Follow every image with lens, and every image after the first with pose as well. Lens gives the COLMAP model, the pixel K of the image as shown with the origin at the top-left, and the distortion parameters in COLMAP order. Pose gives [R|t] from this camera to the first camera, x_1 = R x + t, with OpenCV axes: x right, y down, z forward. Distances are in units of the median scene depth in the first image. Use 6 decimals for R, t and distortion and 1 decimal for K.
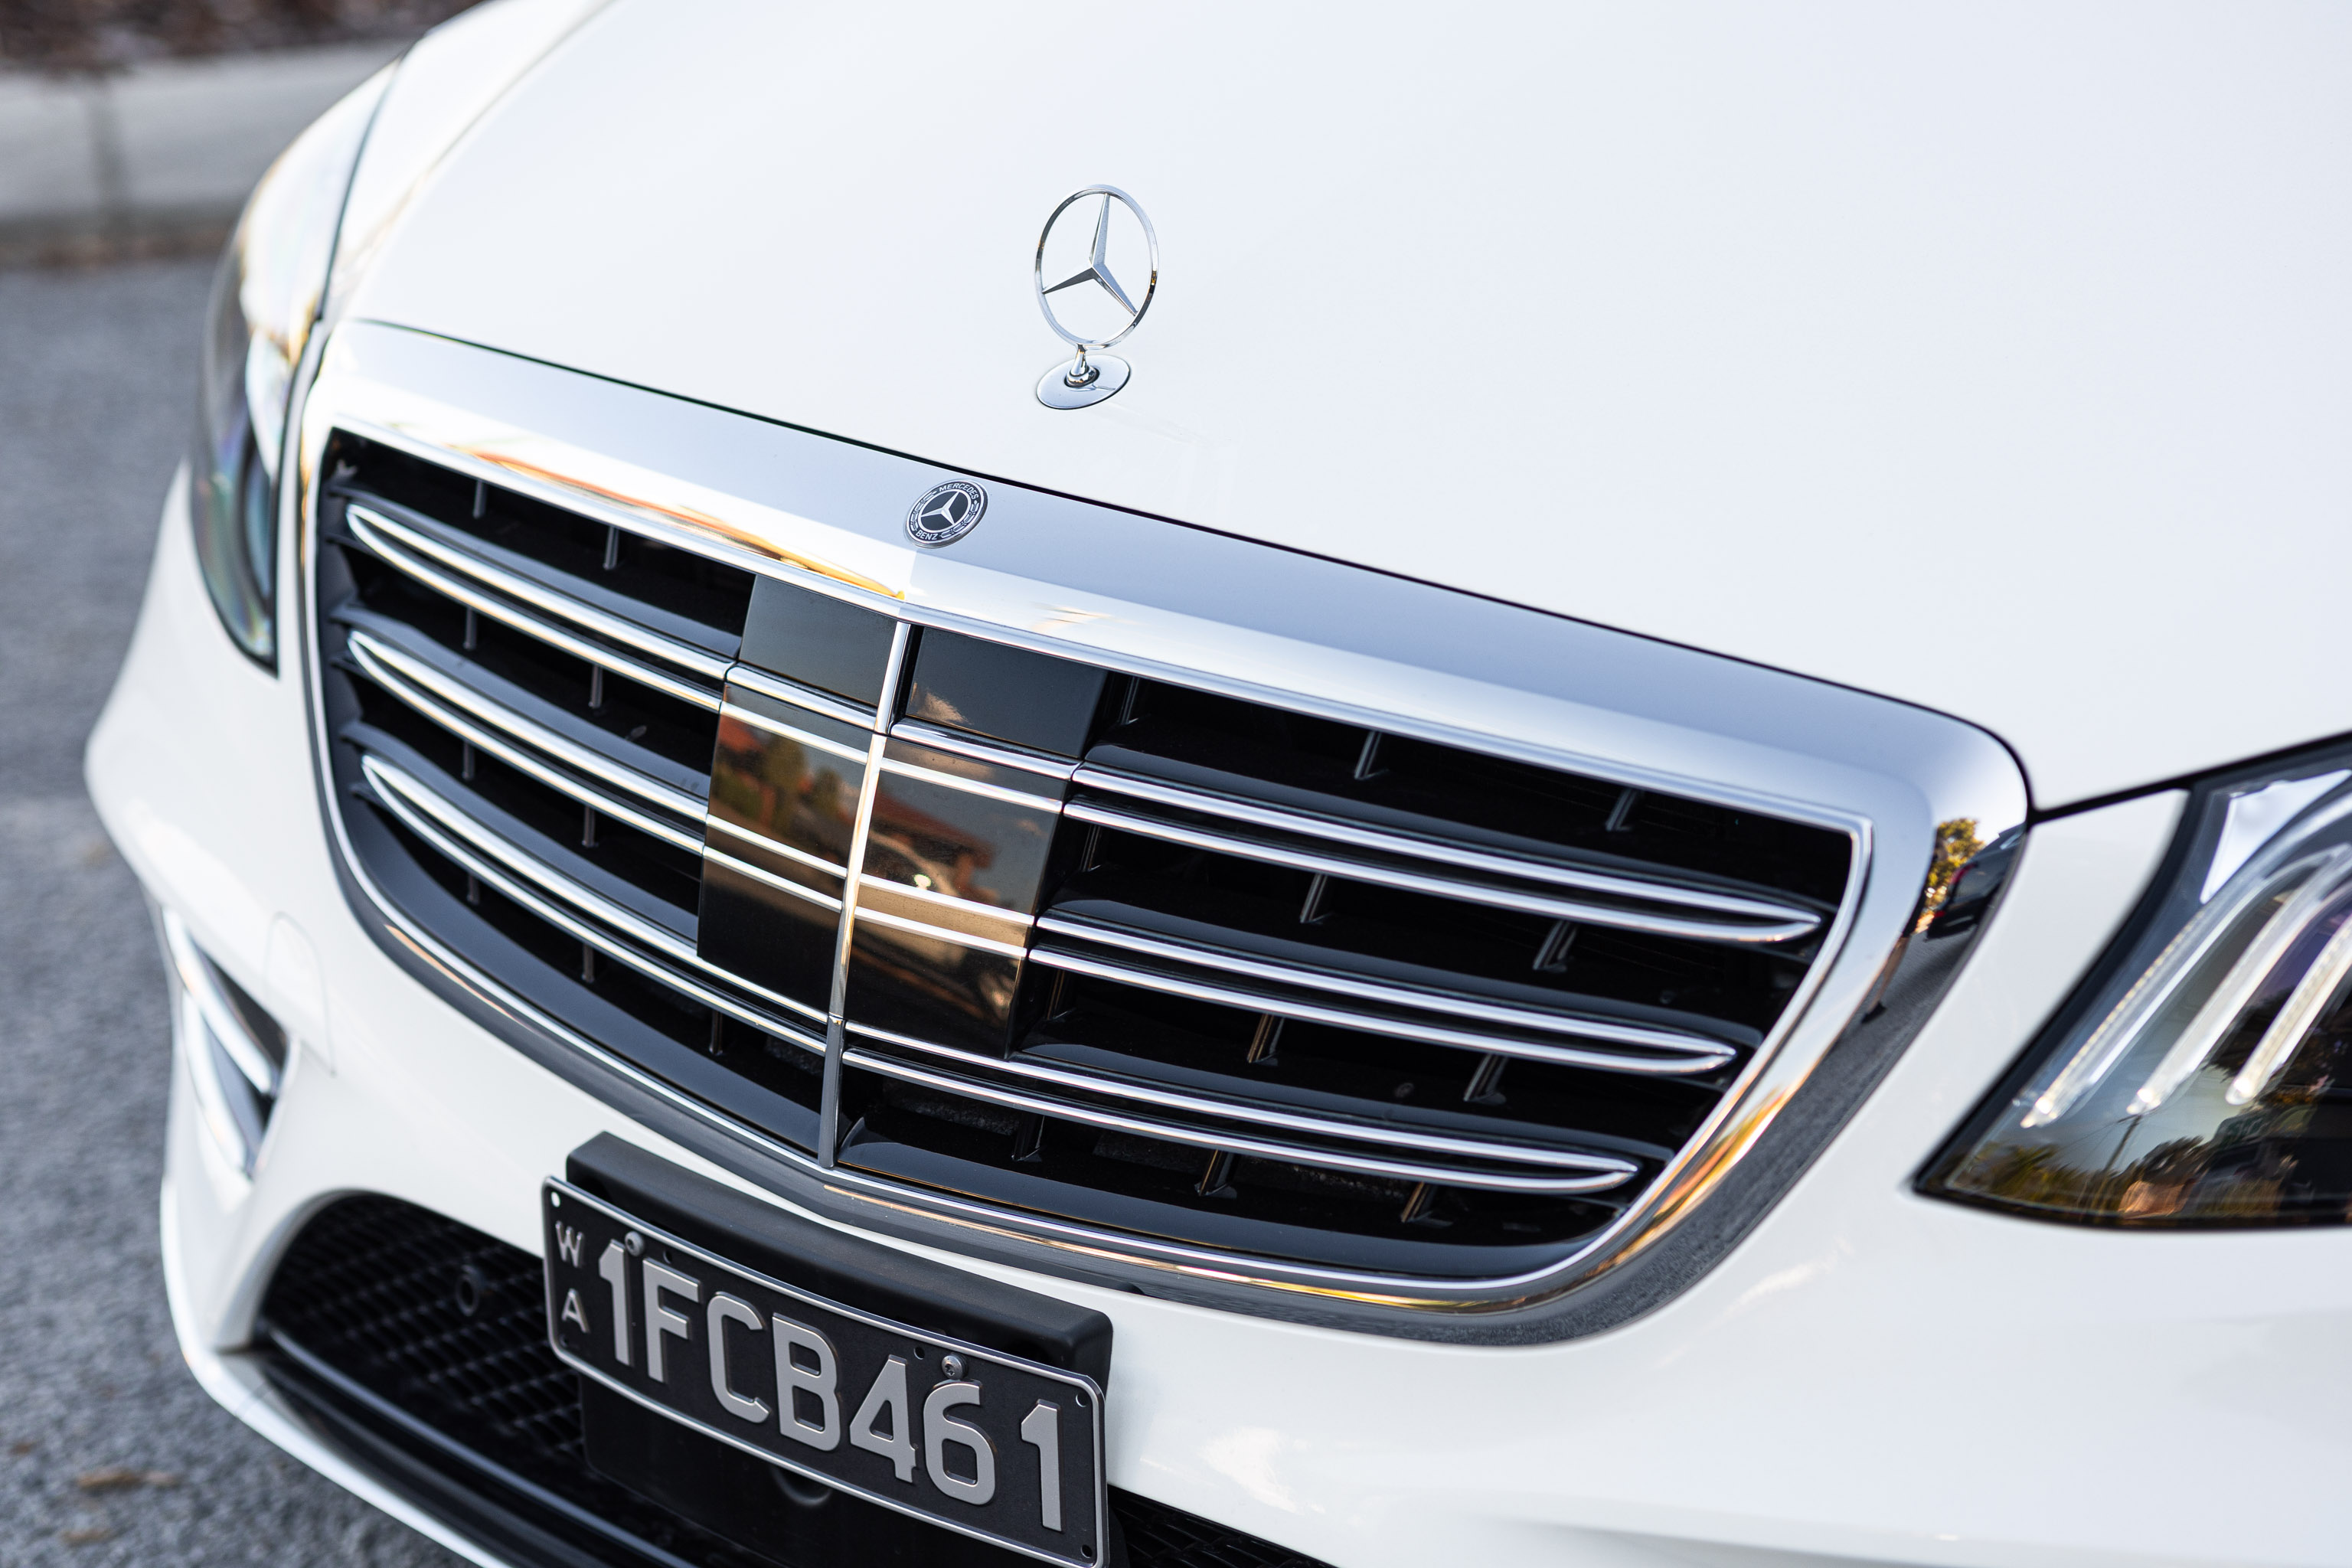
lens RADIAL K [[5670.2, 0, 1176.0], [0, 5670.2, 784.0], [0, 0, 1]] dist [0.043397, -0.154266]
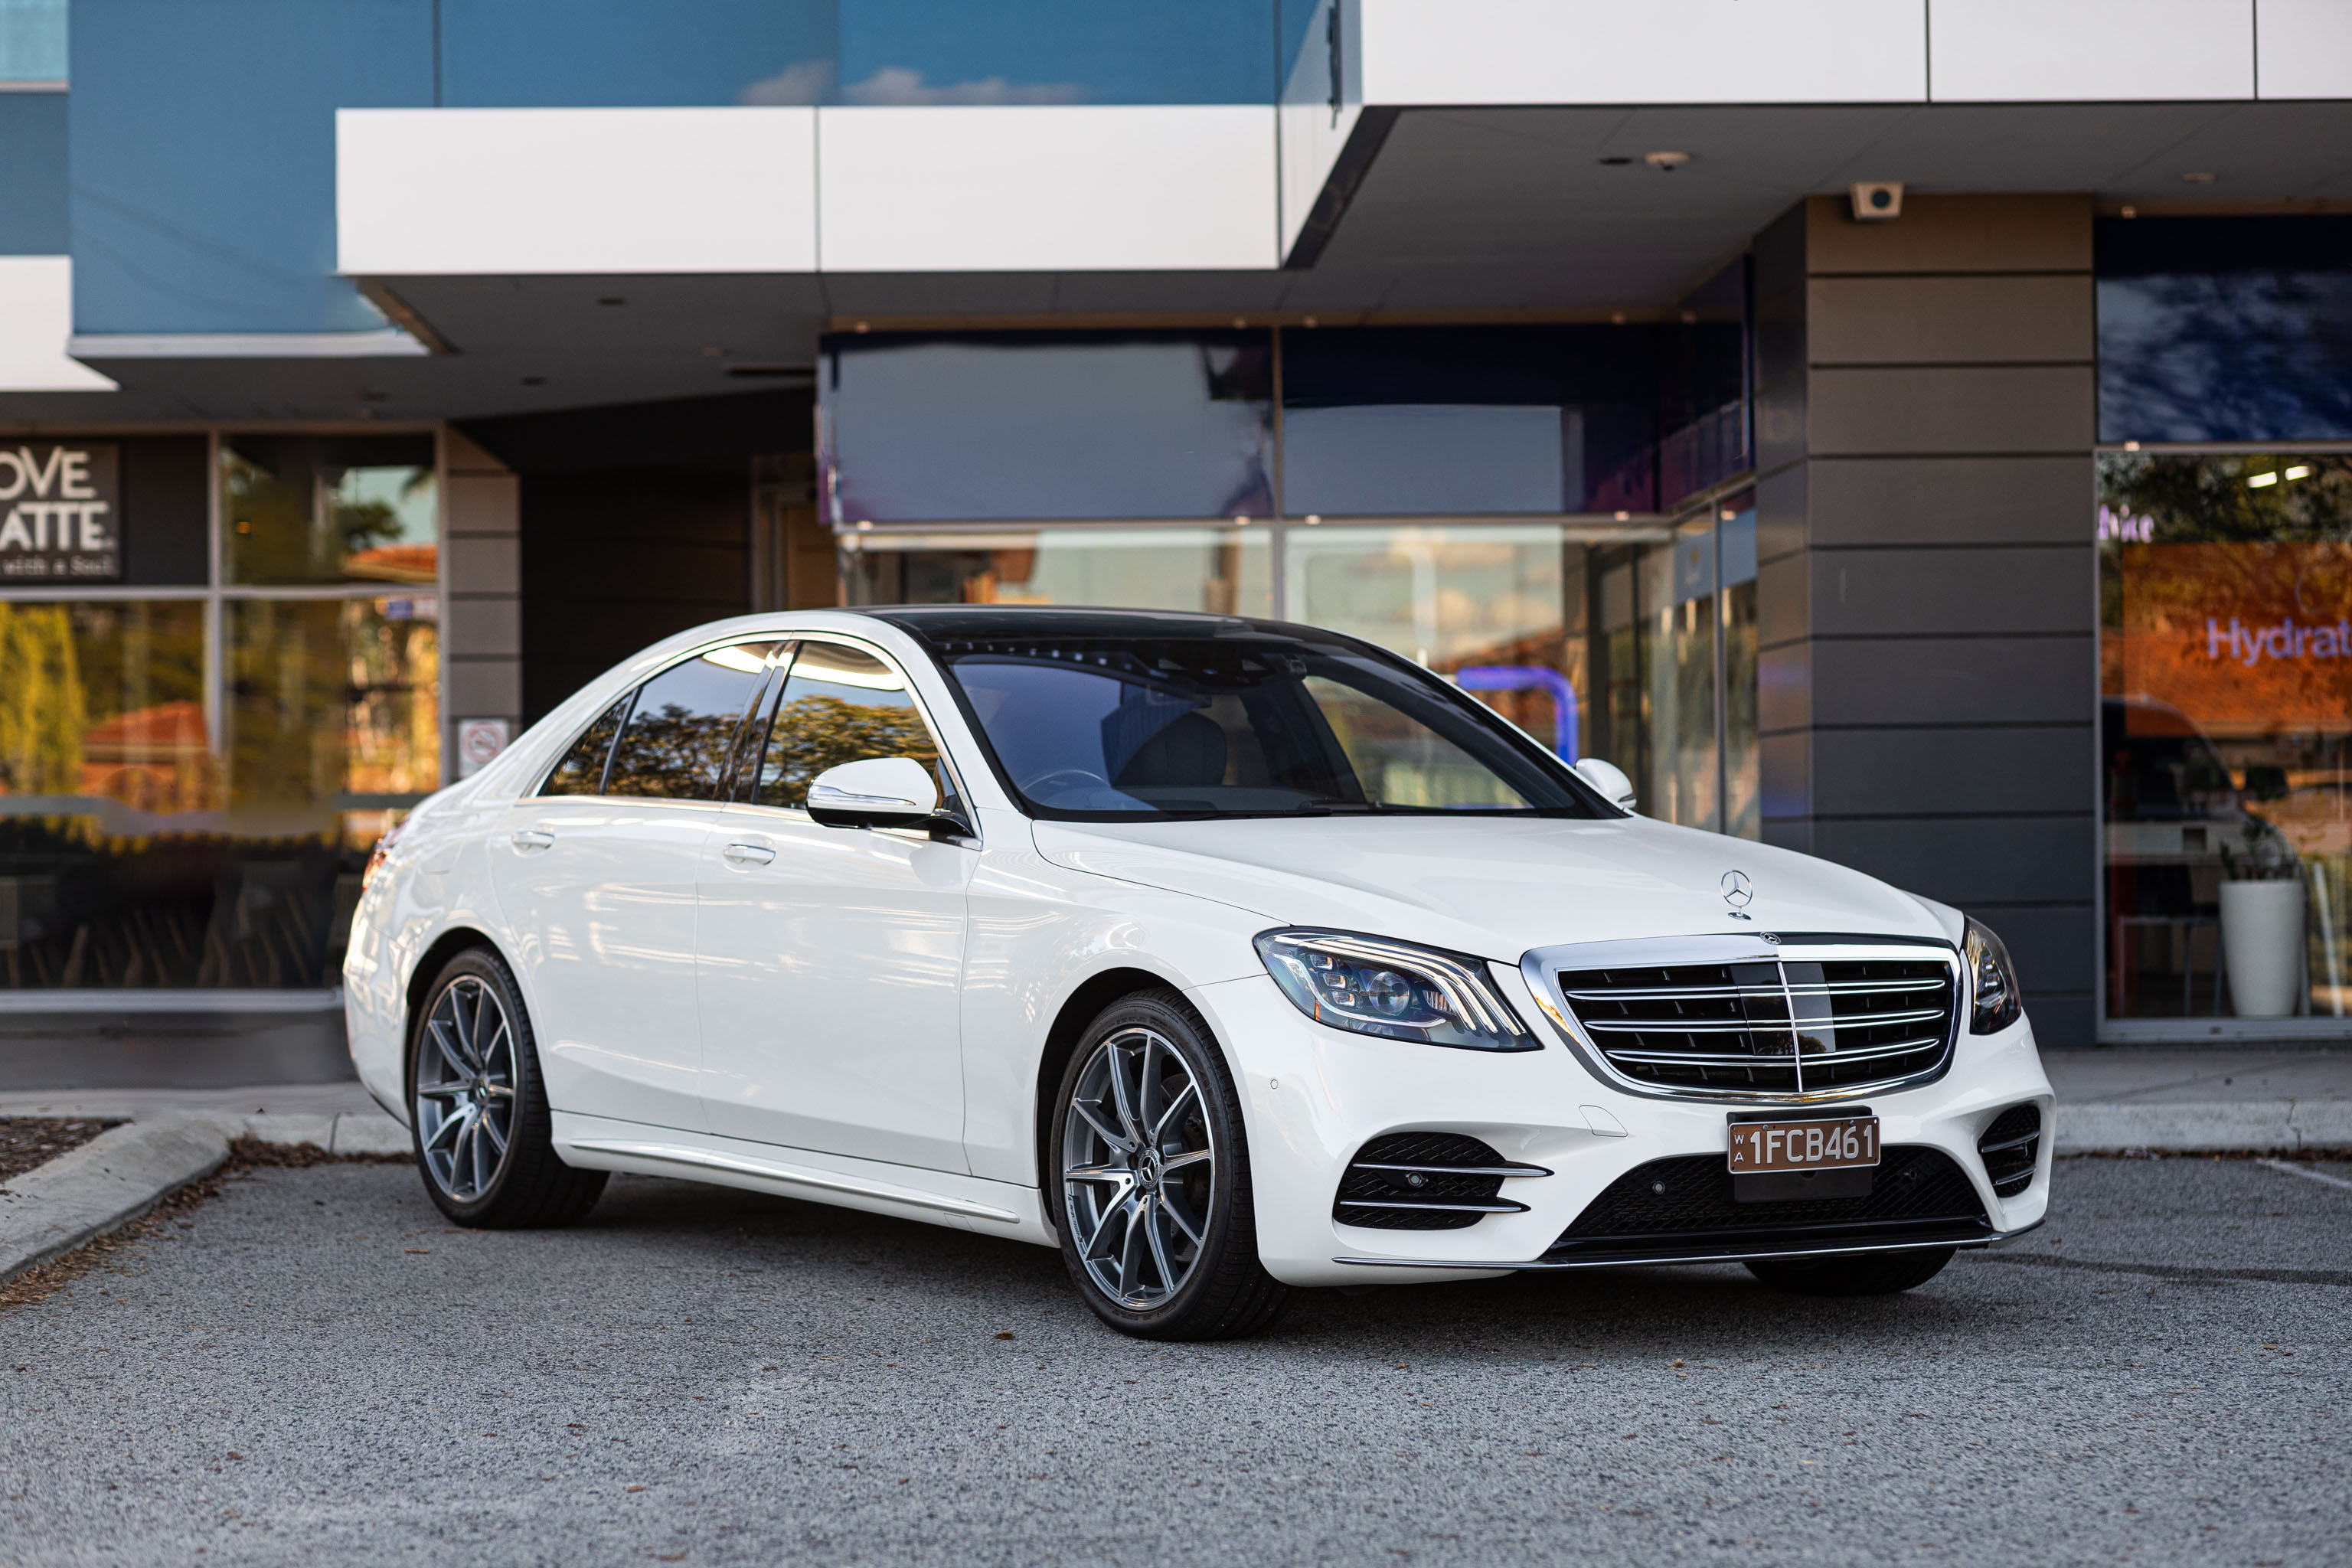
lens RADIAL K [[5670.2, 0, 1176.0], [0, 5670.2, 784.0], [0, 0, 1]] dist [0.043397, -0.154266]
pose [[0.263211, 0.007626, 0.964708, -4.197603], [0.318516, 0.943209, -0.094359, 0.100651], [-0.910641, 0.332111, 0.245834, 0.322841]]
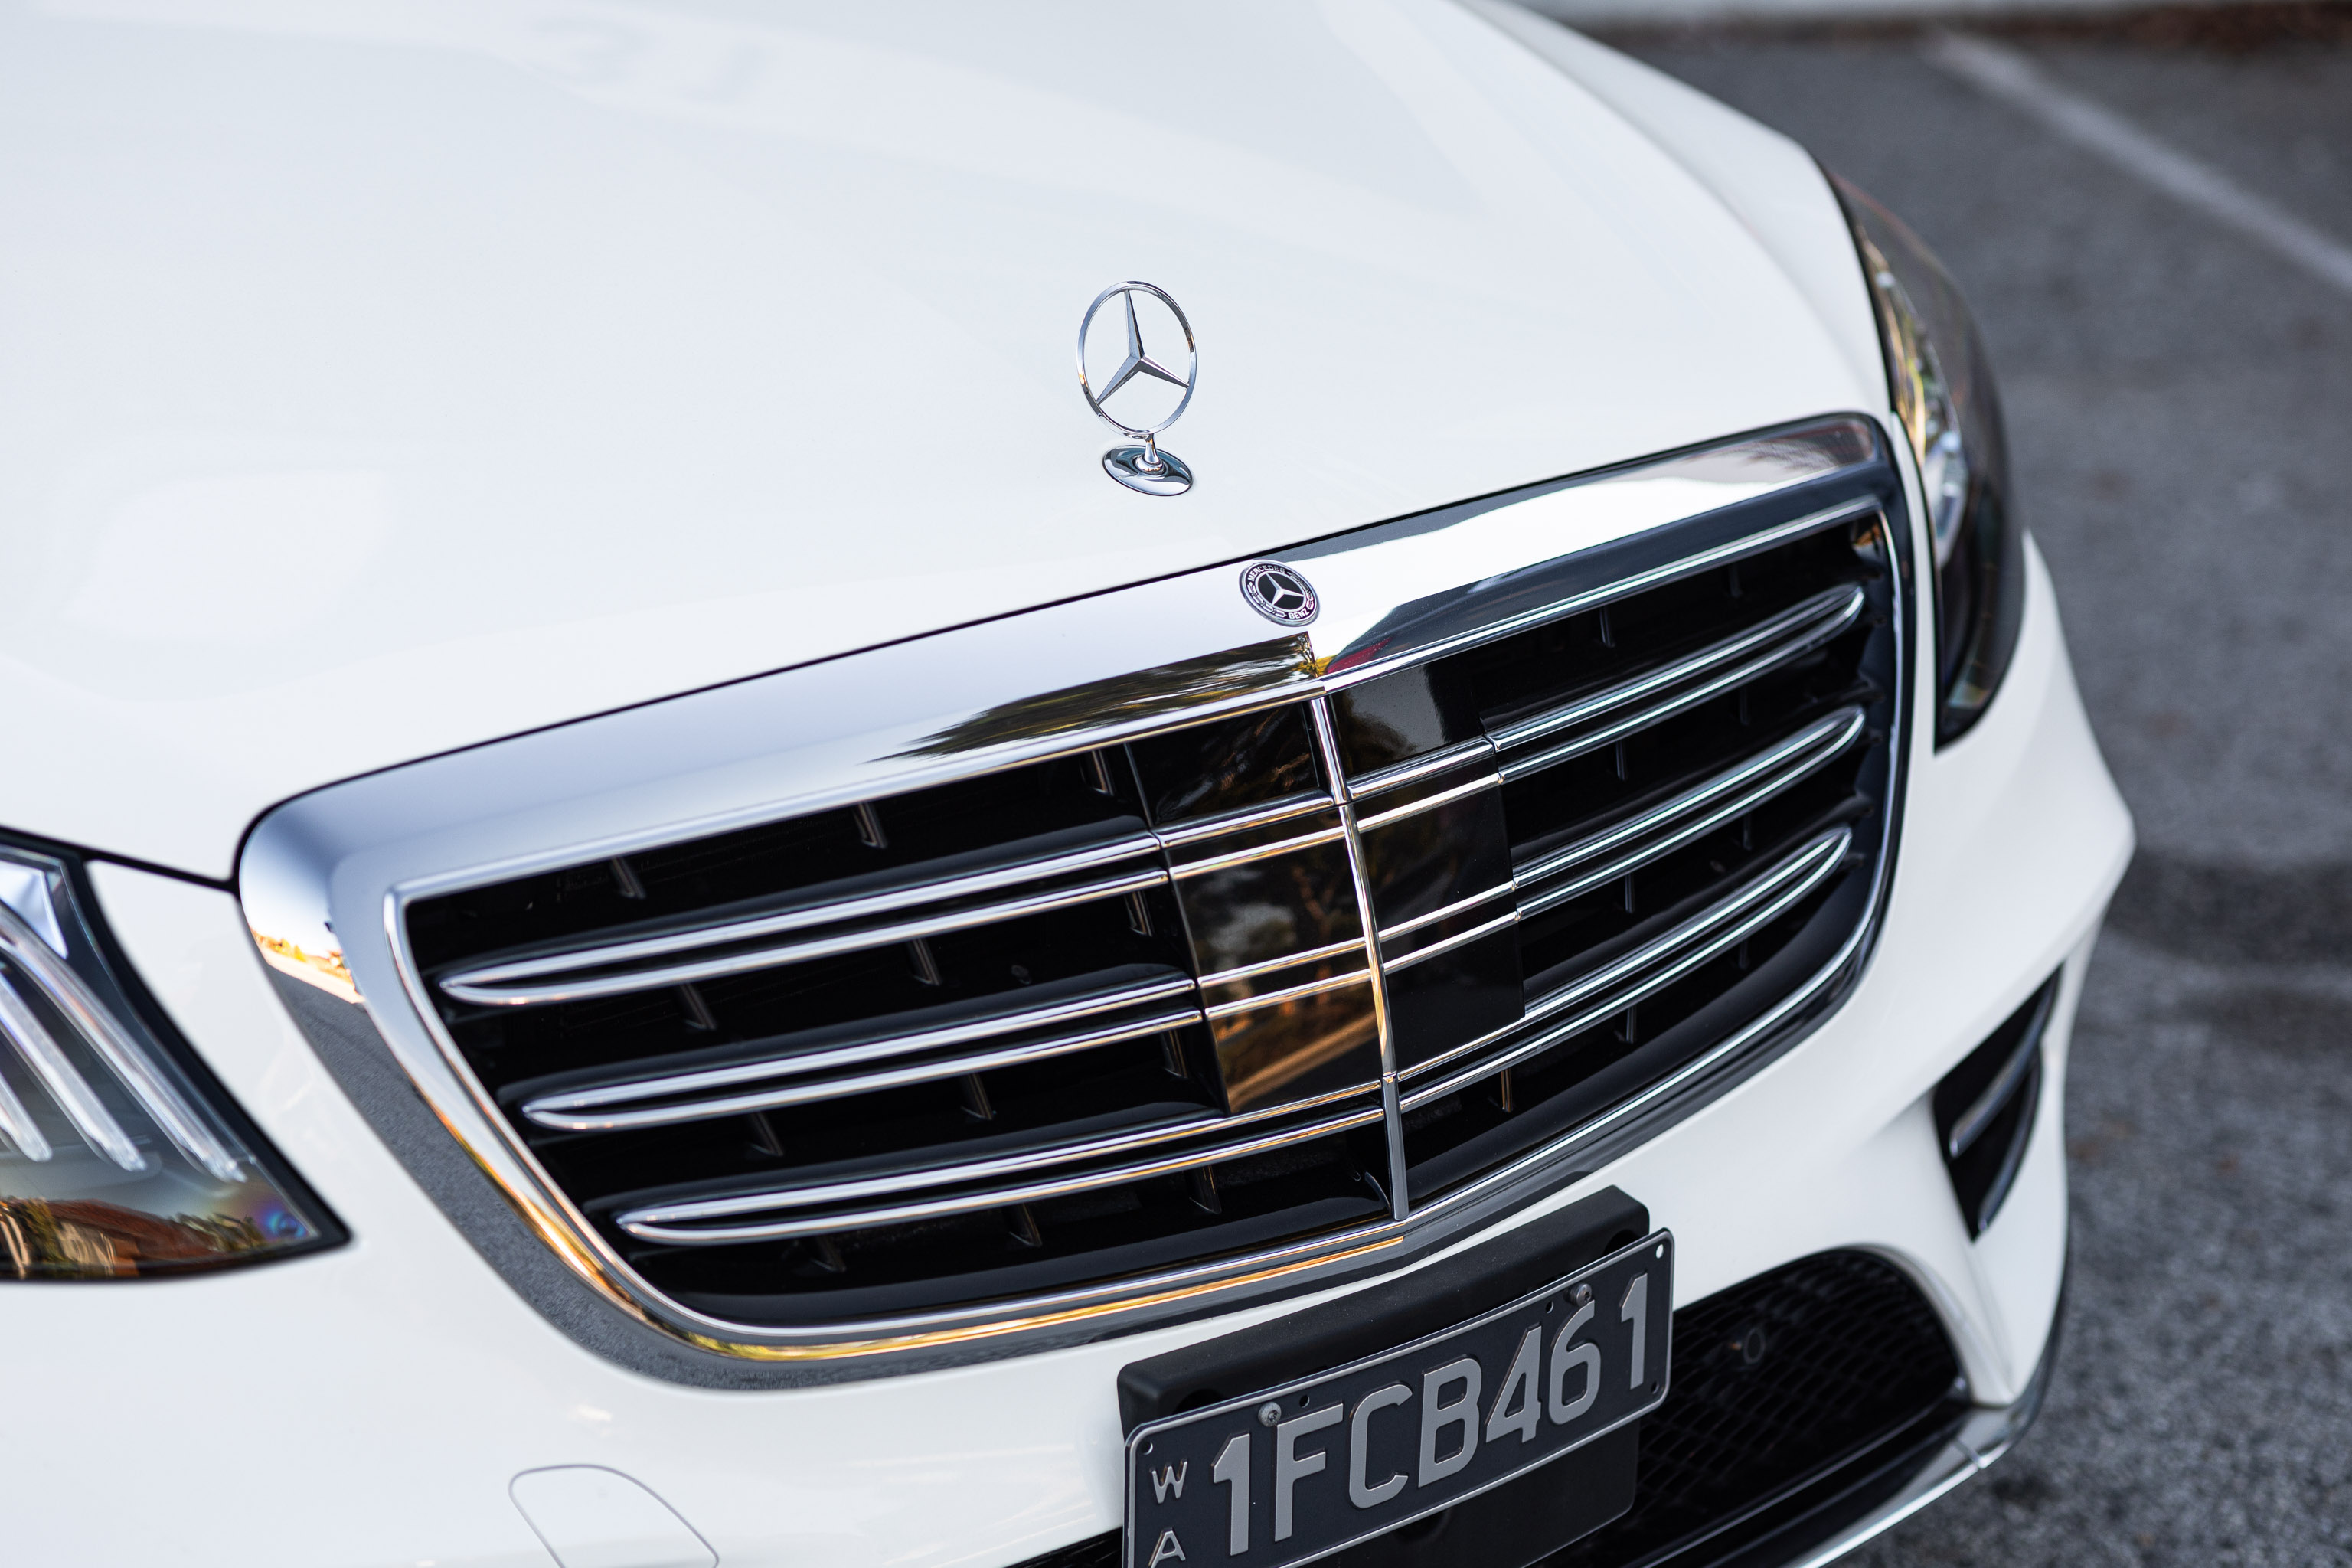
lens RADIAL K [[5670.2, 0, 1176.0], [0, 5670.2, 784.0], [0, 0, 1]] dist [0.043397, -0.154266]
pose [[0.097110, -0.304365, 0.947593, -1.031590], [0.314505, 0.912691, 0.260924, -0.291398], [-0.944275, 0.272685, 0.184356, 0.827837]]
